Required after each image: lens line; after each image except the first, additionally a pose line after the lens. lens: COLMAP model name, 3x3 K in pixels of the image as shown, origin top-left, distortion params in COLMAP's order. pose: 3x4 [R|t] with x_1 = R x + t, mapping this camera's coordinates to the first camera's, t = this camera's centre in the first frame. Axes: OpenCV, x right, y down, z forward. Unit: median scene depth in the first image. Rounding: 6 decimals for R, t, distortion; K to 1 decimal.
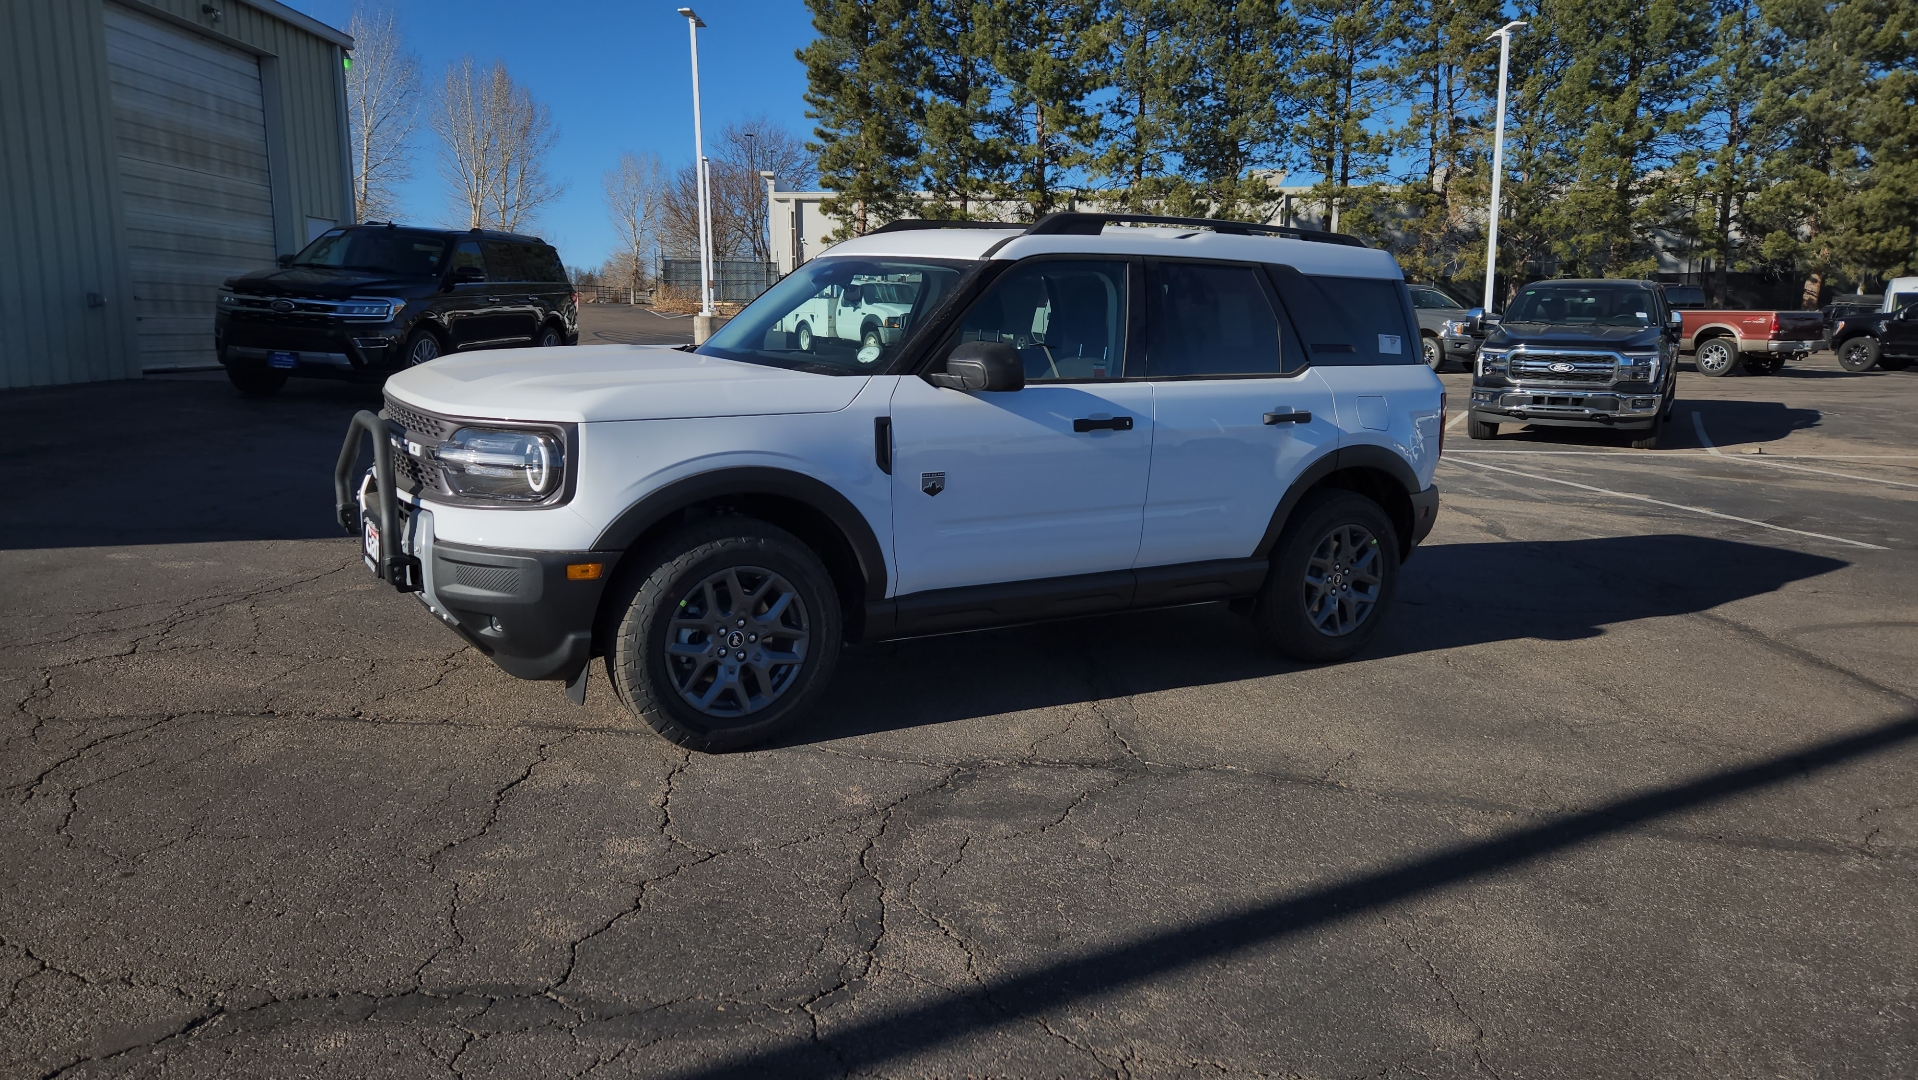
lens RADIAL K [[1284.5, 0, 928.2], [0, 1284.5, 515.3], [0, 0, 1]] dist [0.070196, -0.056440]
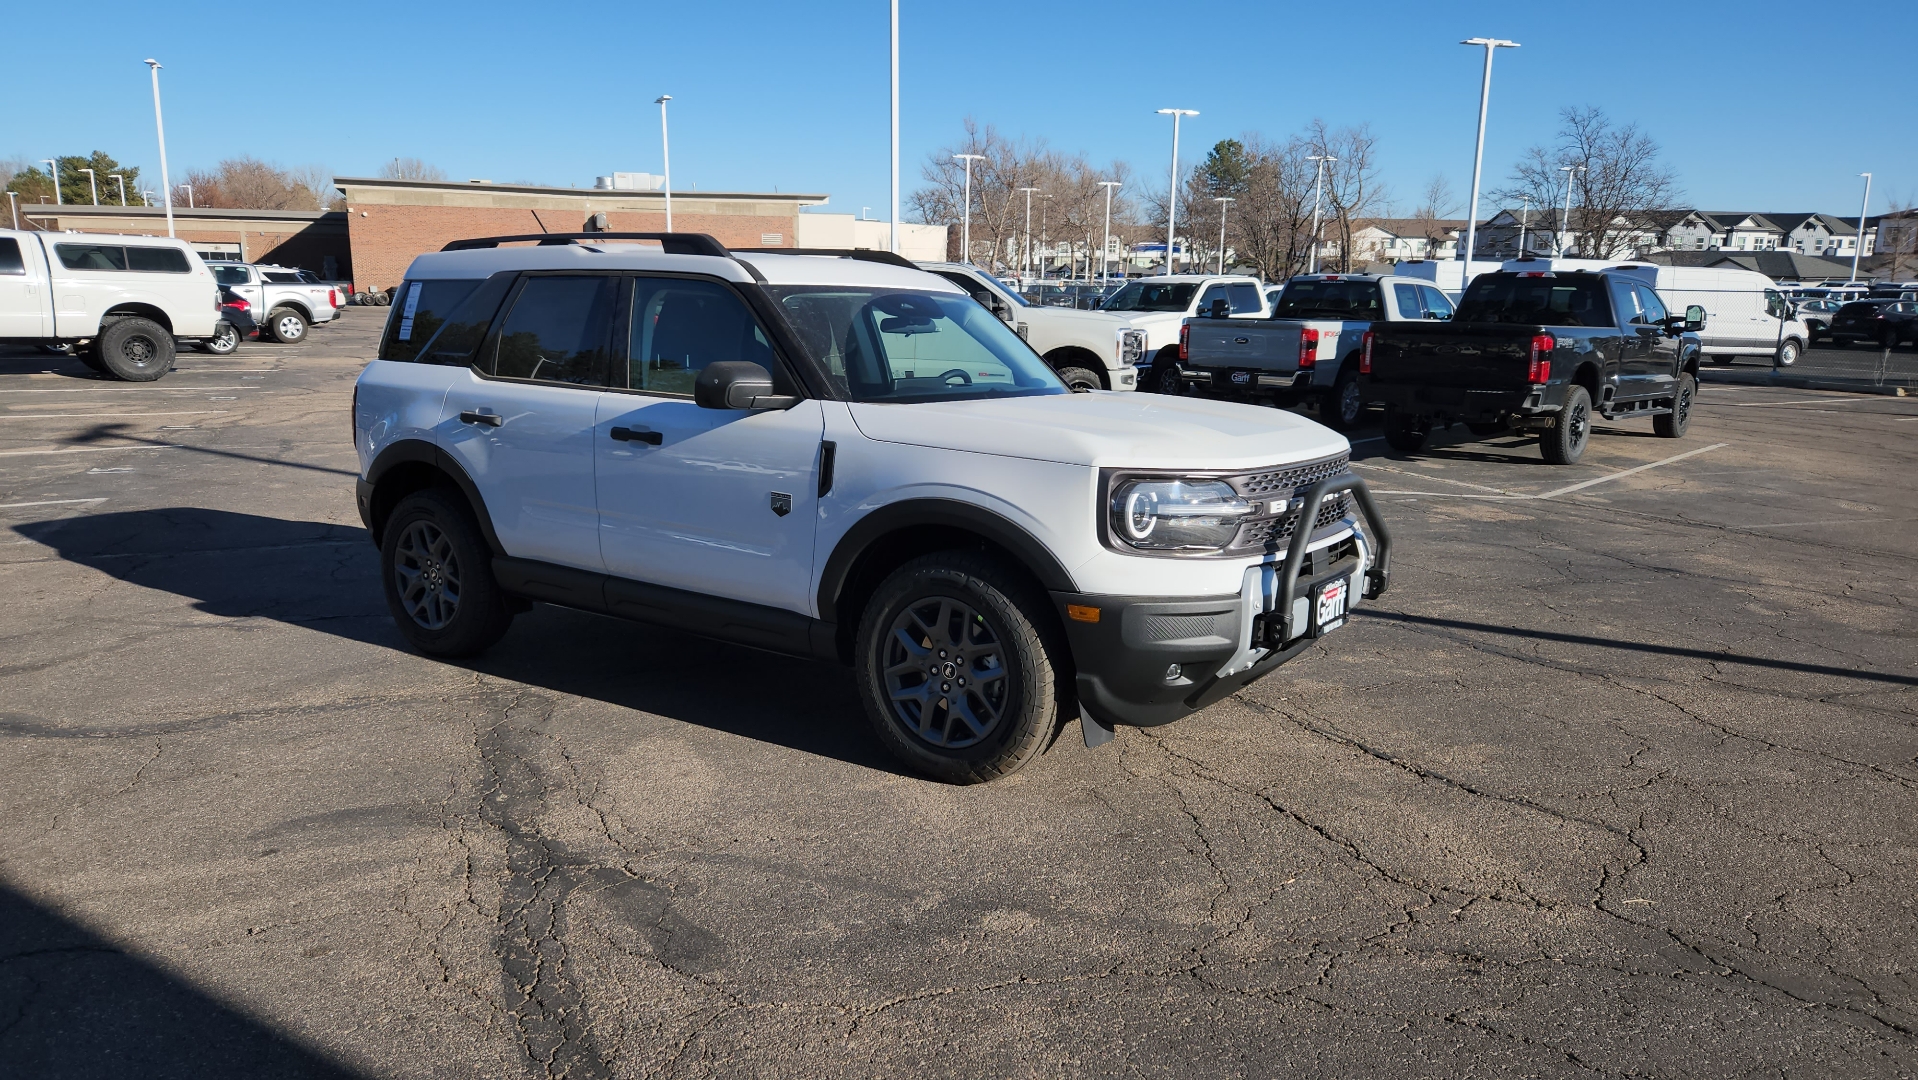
lens RADIAL K [[1283.9, 0, 930.6], [0, 1283.9, 529.1], [0, 0, 1]] dist [0.073744, -0.064002]
pose [[-0.376317, -0.196449, 0.905424, -0.848179], [0.125402, 0.957469, 0.259861, -0.234068], [-0.917965, 0.211332, -0.335677, 1.133789]]
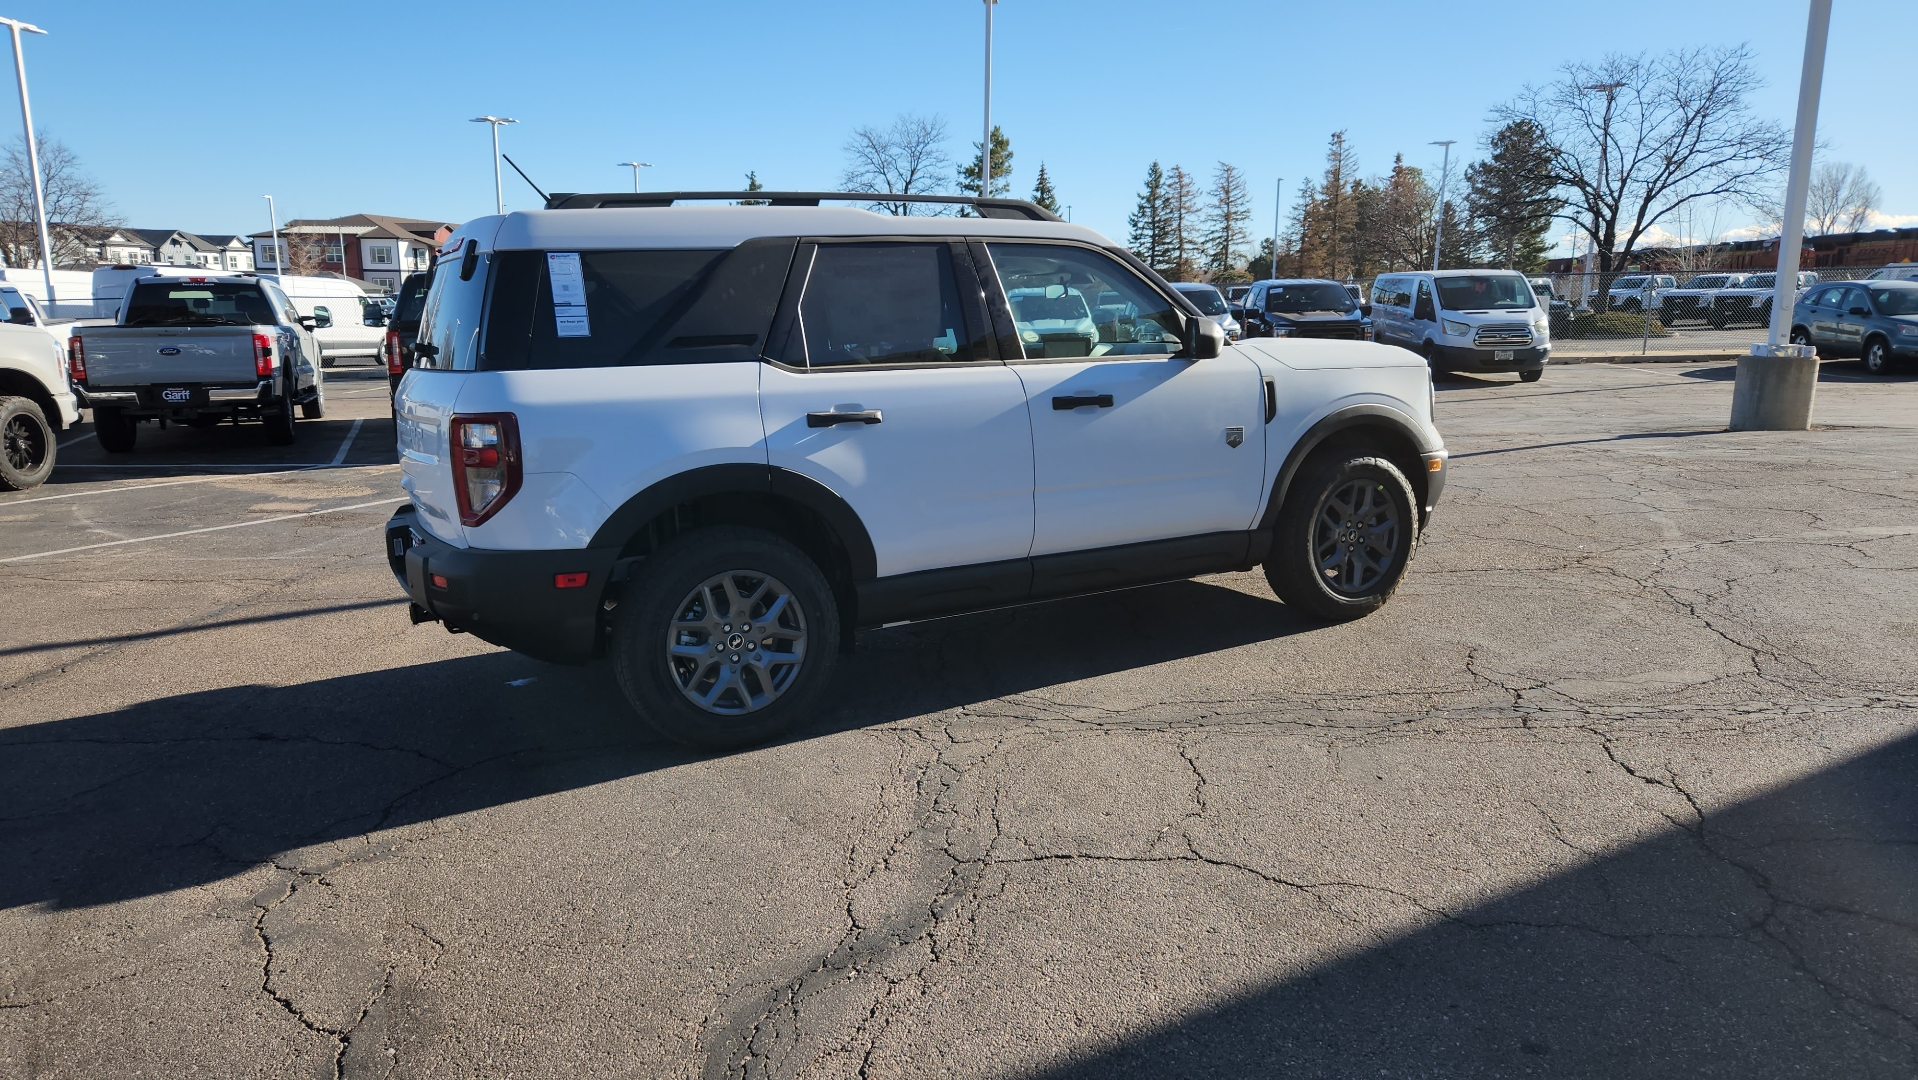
lens RADIAL K [[1284.5, 0, 920.4], [0, 1284.5, 541.7], [0, 0, 1]] dist [0.070196, -0.056440]
pose [[-0.997649, -0.017239, 0.066328, -0.013792], [0.006194, 0.941204, 0.337781, -0.290952], [-0.068251, 0.337398, -0.938885, 1.789041]]
